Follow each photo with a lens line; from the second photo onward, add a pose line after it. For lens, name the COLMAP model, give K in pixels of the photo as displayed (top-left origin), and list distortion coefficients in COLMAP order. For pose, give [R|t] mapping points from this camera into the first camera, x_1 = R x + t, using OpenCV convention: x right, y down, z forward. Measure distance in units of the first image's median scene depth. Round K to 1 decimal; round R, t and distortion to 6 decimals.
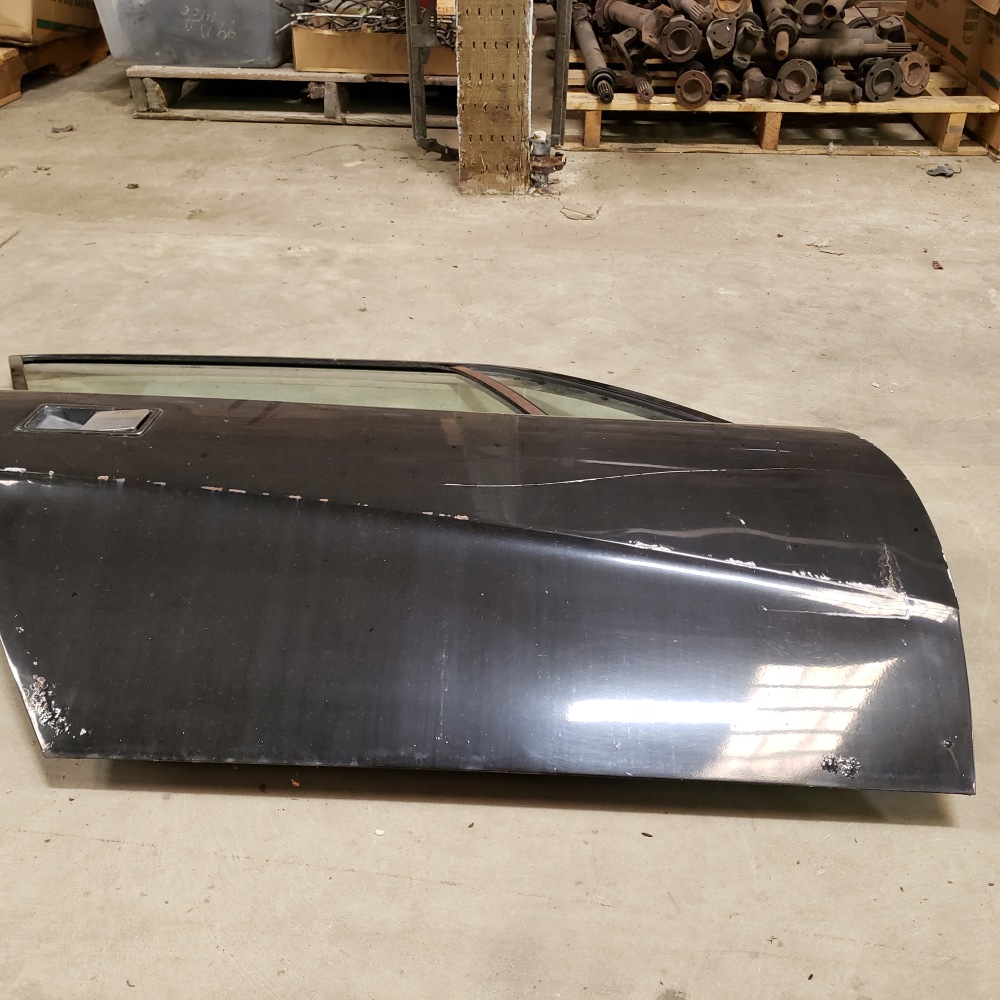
lens RADIAL K [[1032.5, 0, 500.0], [0, 1032.5, 500.0], [0, 0, 1]] dist [0.014916, -0.016548]
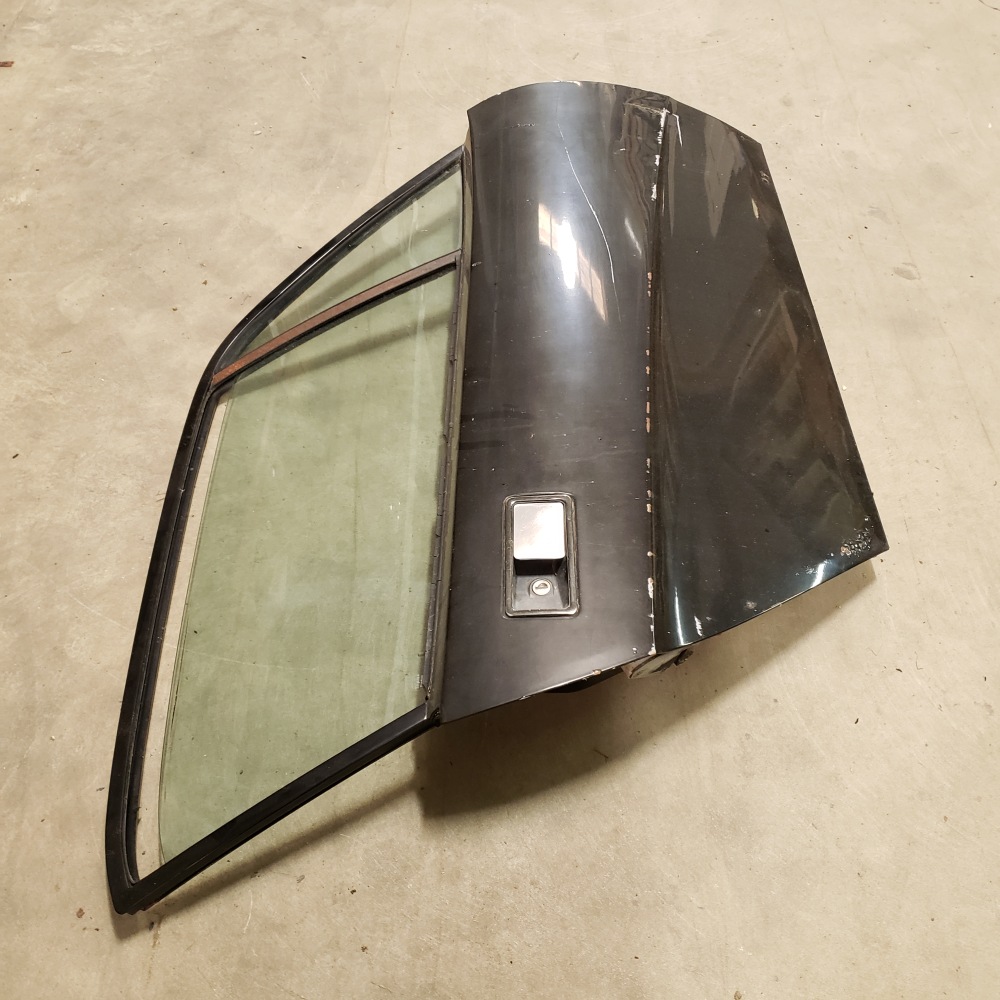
lens RADIAL K [[1032.5, 0, 500.0], [0, 1032.5, 500.0], [0, 0, 1]] dist [0.014916, -0.016548]
pose [[-0.075365, -0.766319, 0.638025, -1.123727], [0.559596, 0.497086, 0.663142, -0.849097], [-0.825331, 0.407014, 0.391366, 0.849774]]
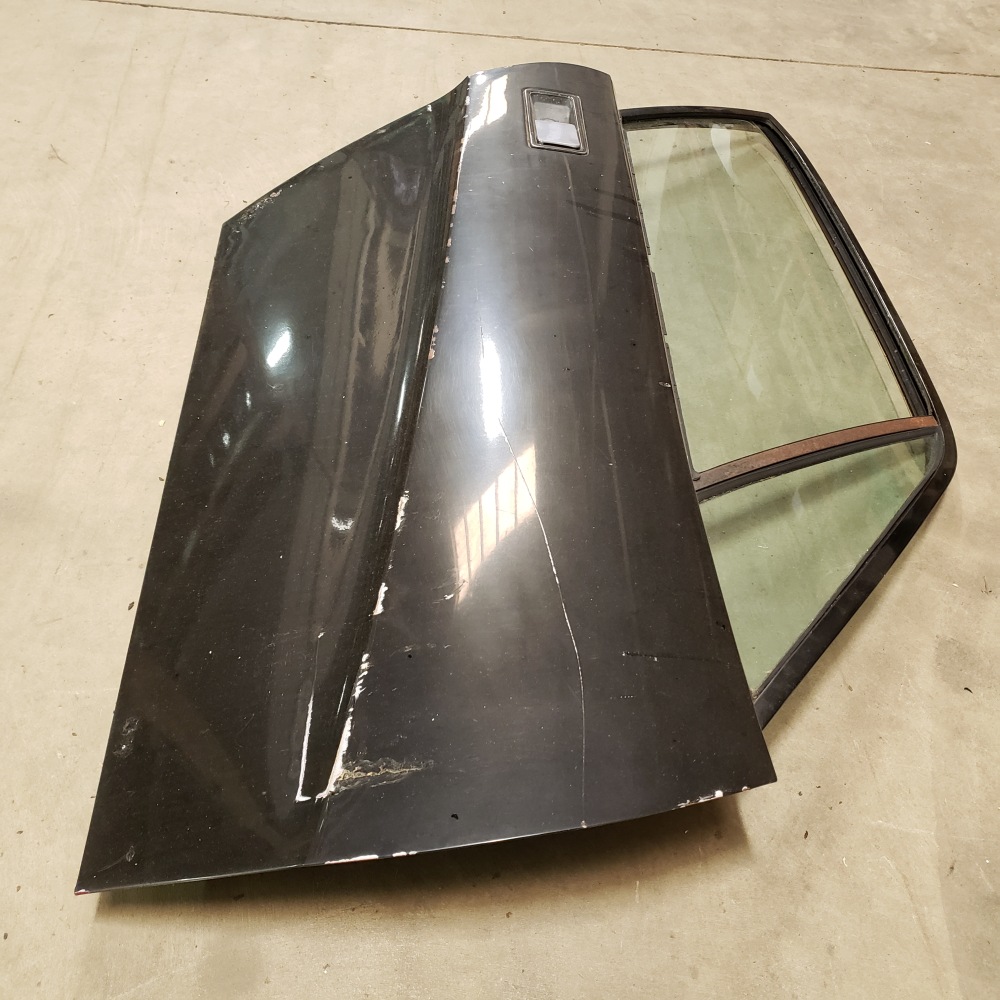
lens RADIAL K [[1032.5, 0, 500.0], [0, 1032.5, 500.0], [0, 0, 1]] dist [0.014916, -0.016548]
pose [[0.117344, 0.739327, -0.663043, 0.738553], [-0.637498, 0.568010, 0.520539, -0.463921], [0.761464, 0.361606, 0.537972, 0.660898]]
